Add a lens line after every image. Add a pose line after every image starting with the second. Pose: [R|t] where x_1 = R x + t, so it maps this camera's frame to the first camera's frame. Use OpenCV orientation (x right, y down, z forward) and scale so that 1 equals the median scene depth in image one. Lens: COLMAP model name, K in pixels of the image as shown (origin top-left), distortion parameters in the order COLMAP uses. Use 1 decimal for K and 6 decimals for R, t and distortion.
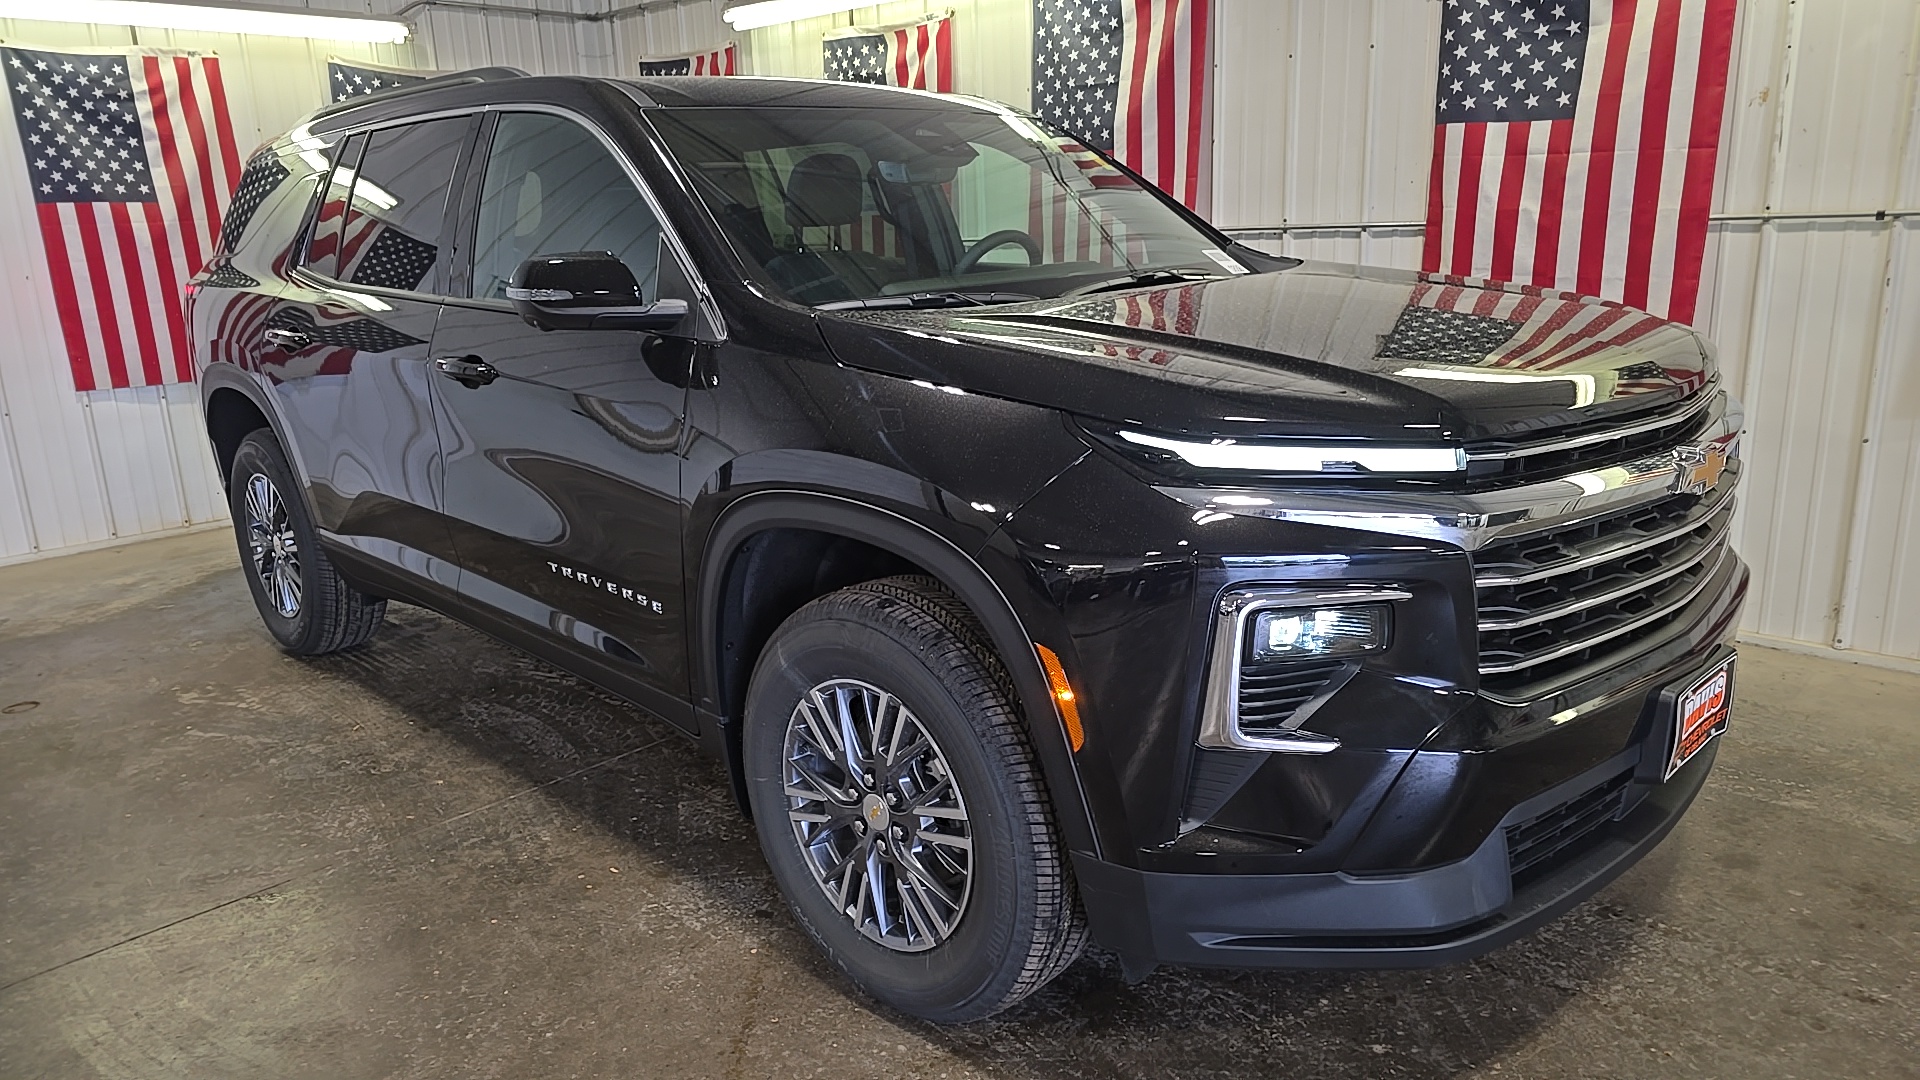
lens RADIAL K [[1292.9, 0, 962.0], [0, 1292.9, 543.1], [0, 0, 1]] dist [0.058729, -0.048461]
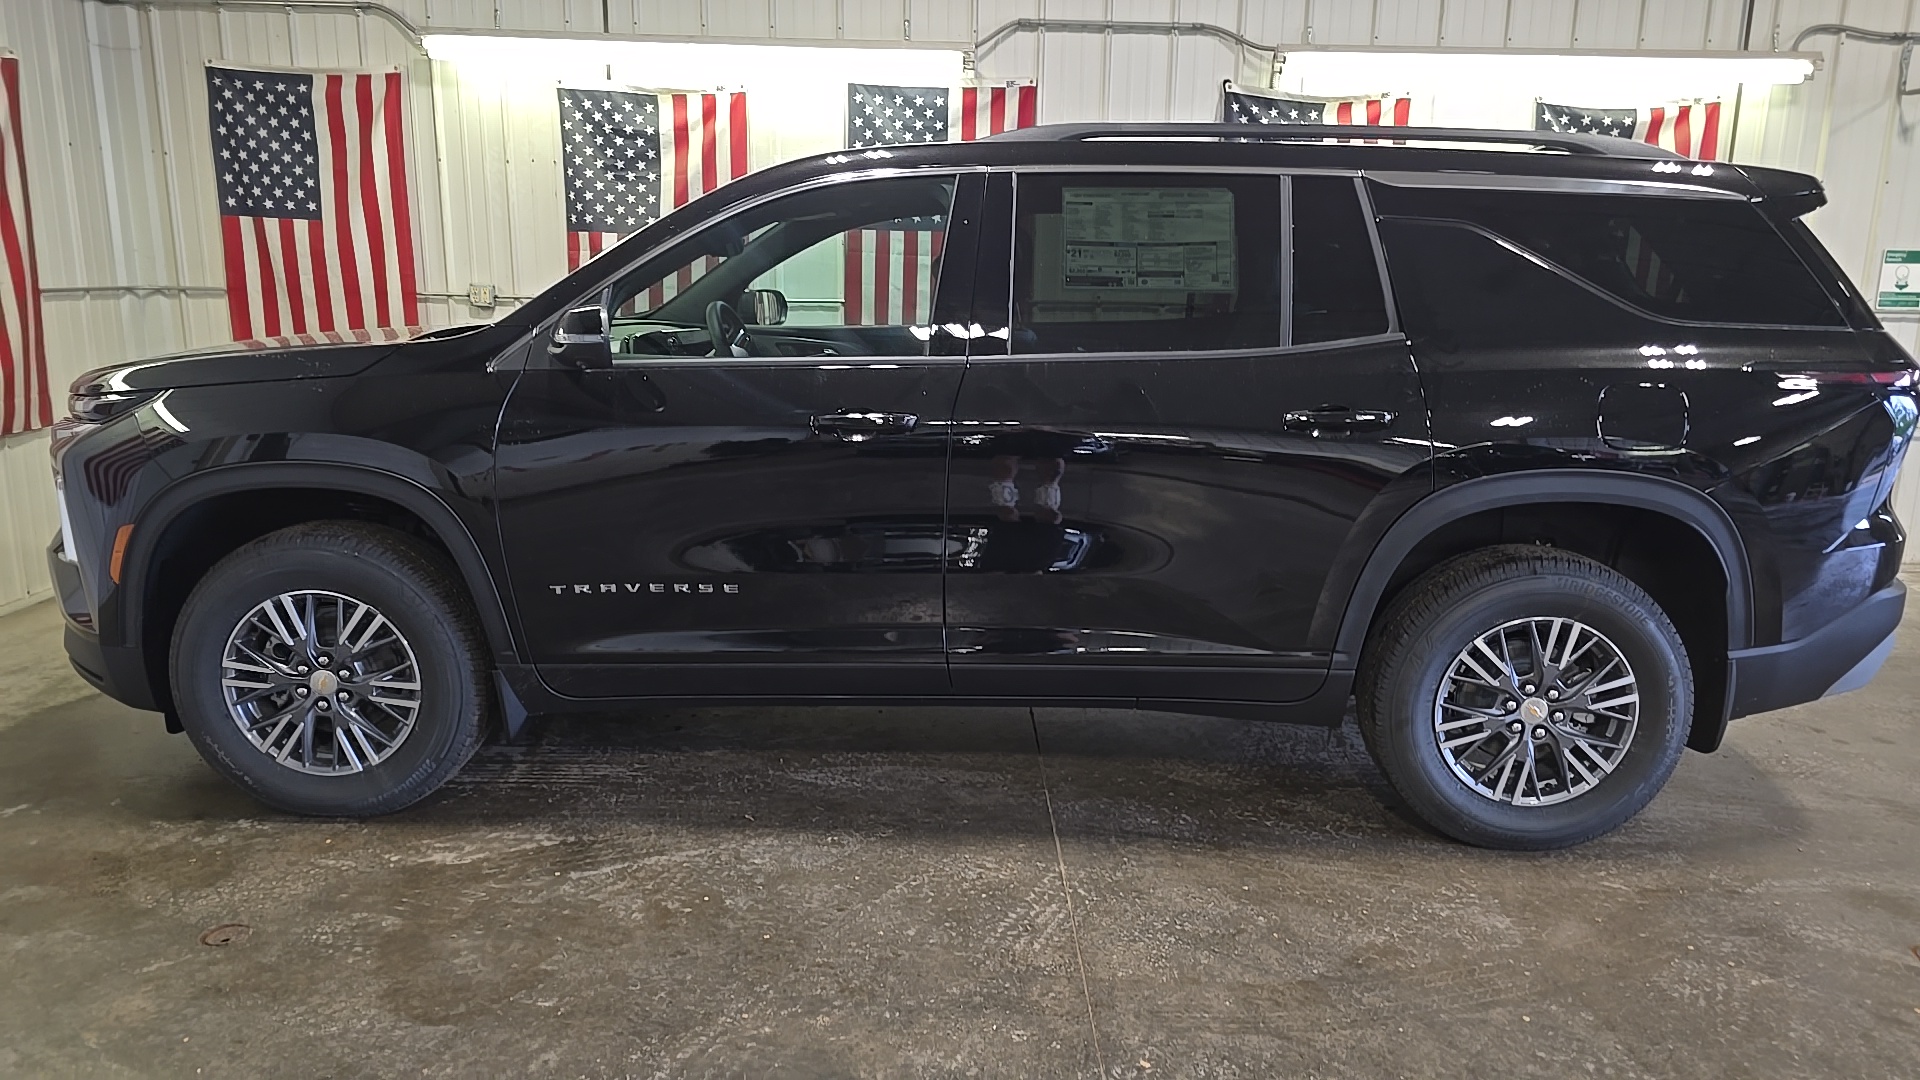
lens RADIAL K [[1296.8, 0, 960.0], [0, 1296.8, 540.0], [0, 0, 1]] dist [0.066723, -0.059737]
pose [[0.708637, -0.097777, 0.698766, -0.657672], [0.133619, 0.991028, 0.003166, -0.023592], [-0.692806, 0.091124, 0.715344, 0.153492]]
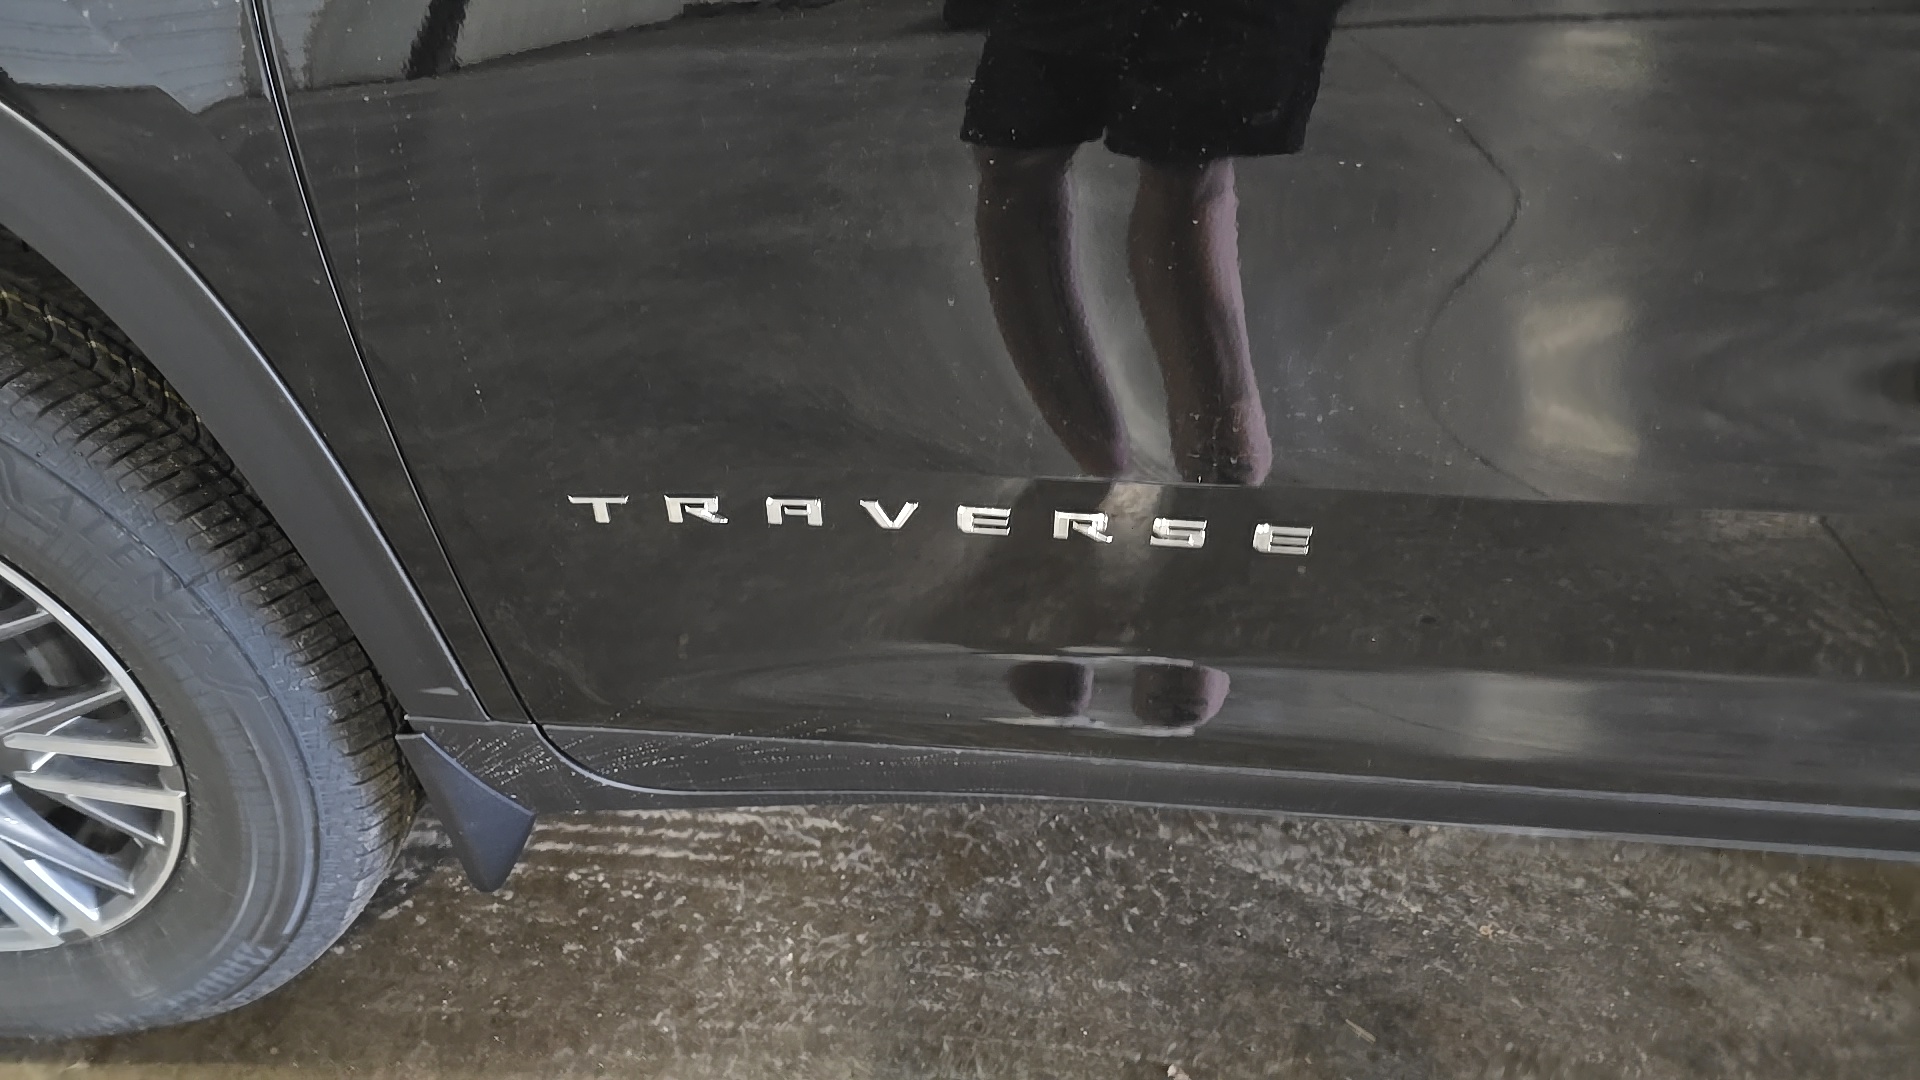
lens RADIAL K [[1296.8, 0, 960.0], [0, 1296.8, 540.0], [0, 0, 1]] dist [0.066723, -0.059737]
pose [[0.737033, -0.311149, 0.599974, -0.441475], [0.107951, 0.930523, 0.349961, -0.068229], [-0.667180, -0.193165, 0.719415, 0.558807]]
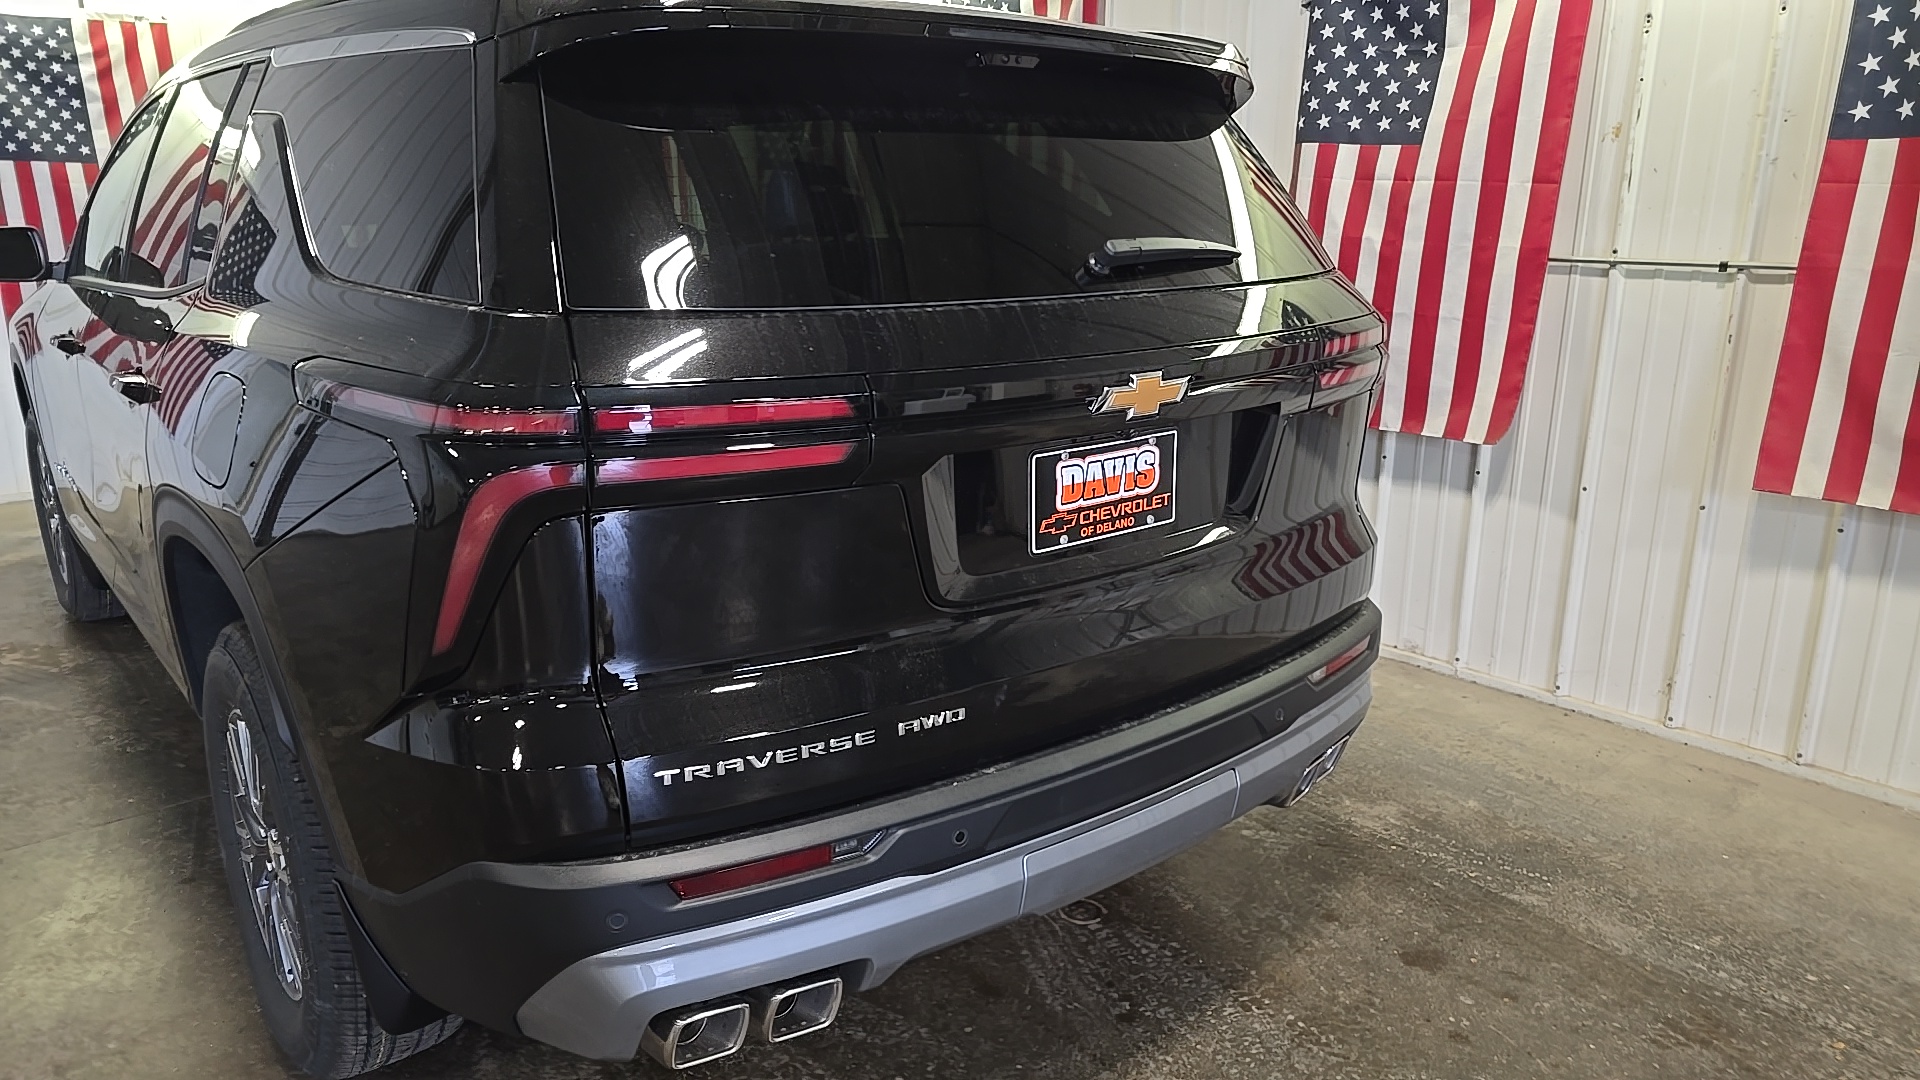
lens RADIAL K [[1314.7, 0, 960.0], [0, 1314.7, 540.0], [0, 0, 1]] dist [0.002744, 0.008682]
pose [[0.995657, 0.061807, -0.069623, 0.151303], [-0.060980, 0.998042, 0.013948, -0.023545], [0.070349, -0.009642, 0.997476, 0.022793]]
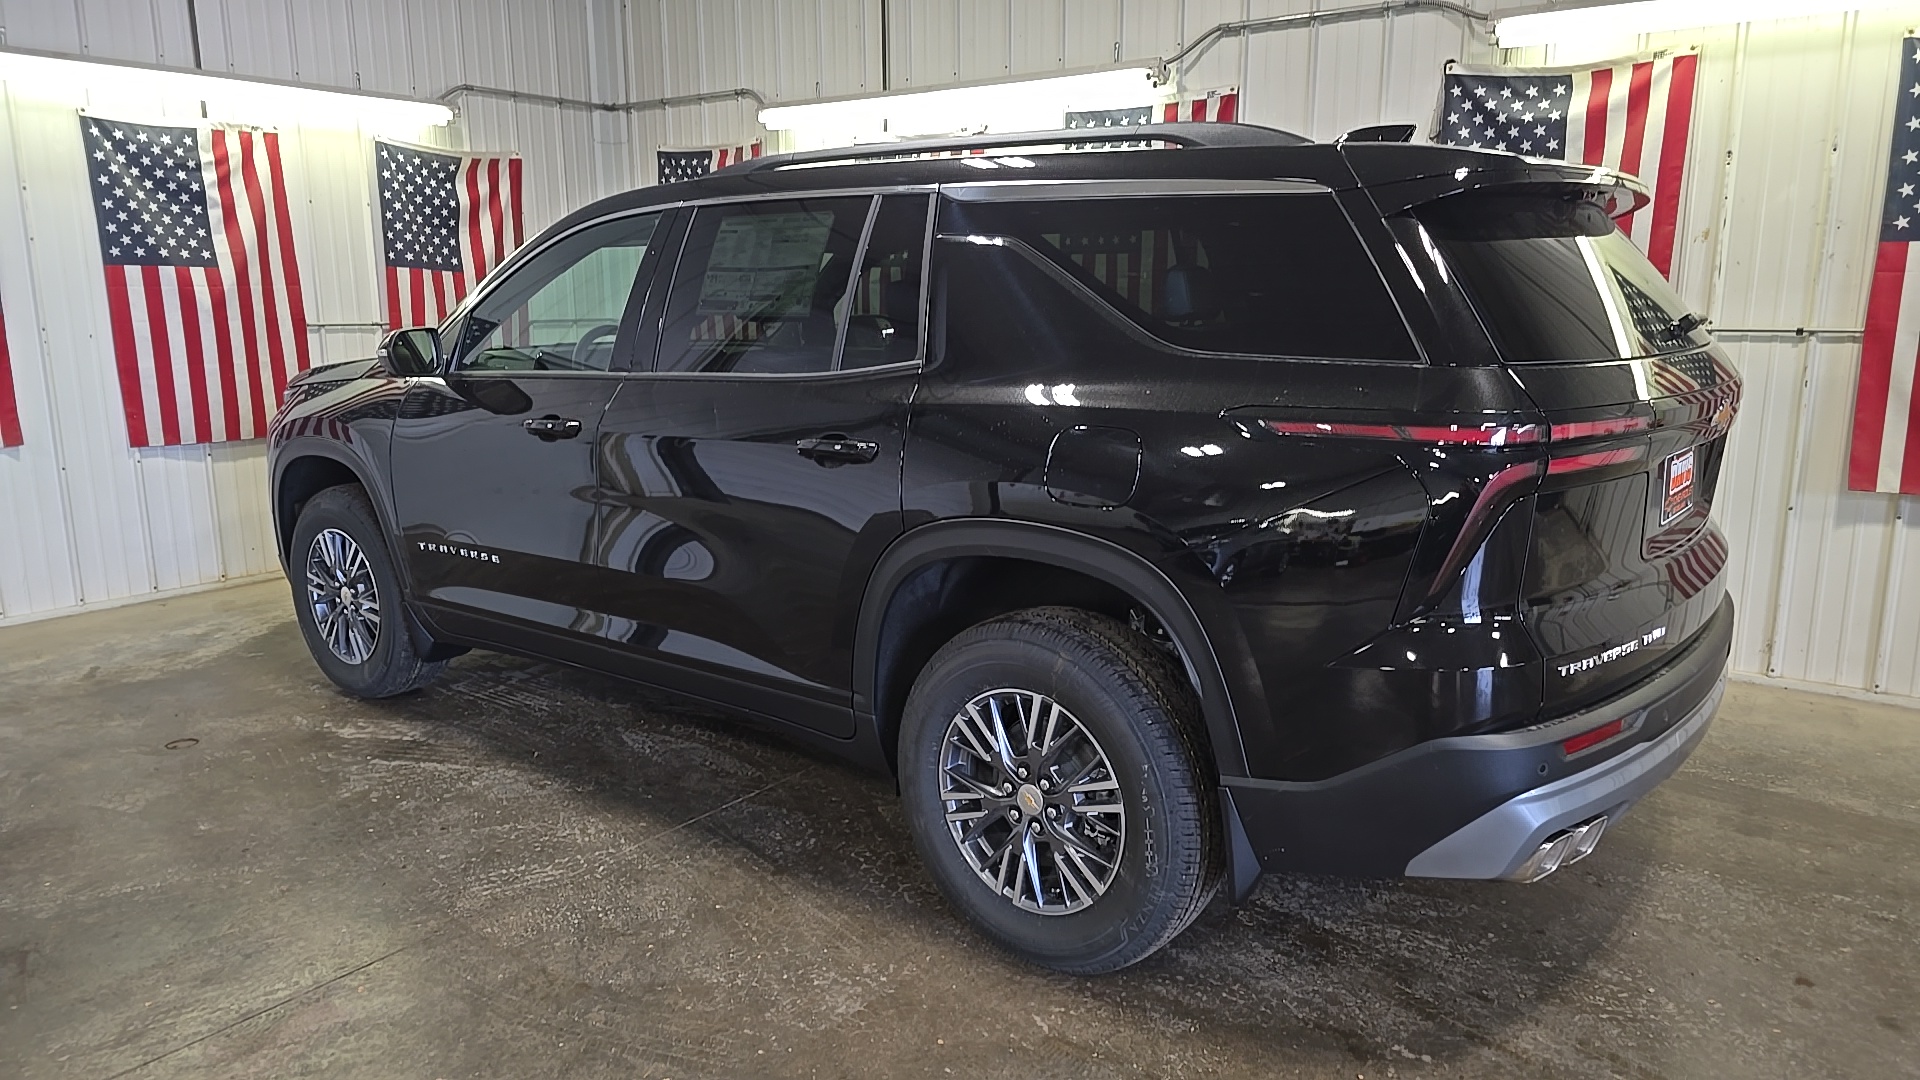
lens RADIAL K [[1296.8, 0, 960.0], [0, 1296.8, 540.0], [0, 0, 1]] dist [0.066723, -0.059737]
pose [[0.992118, 0.007966, 0.125053, -0.167226], [-0.000446, 0.998195, -0.060050, 0.018301], [-0.125306, 0.059521, 0.990331, -0.094384]]
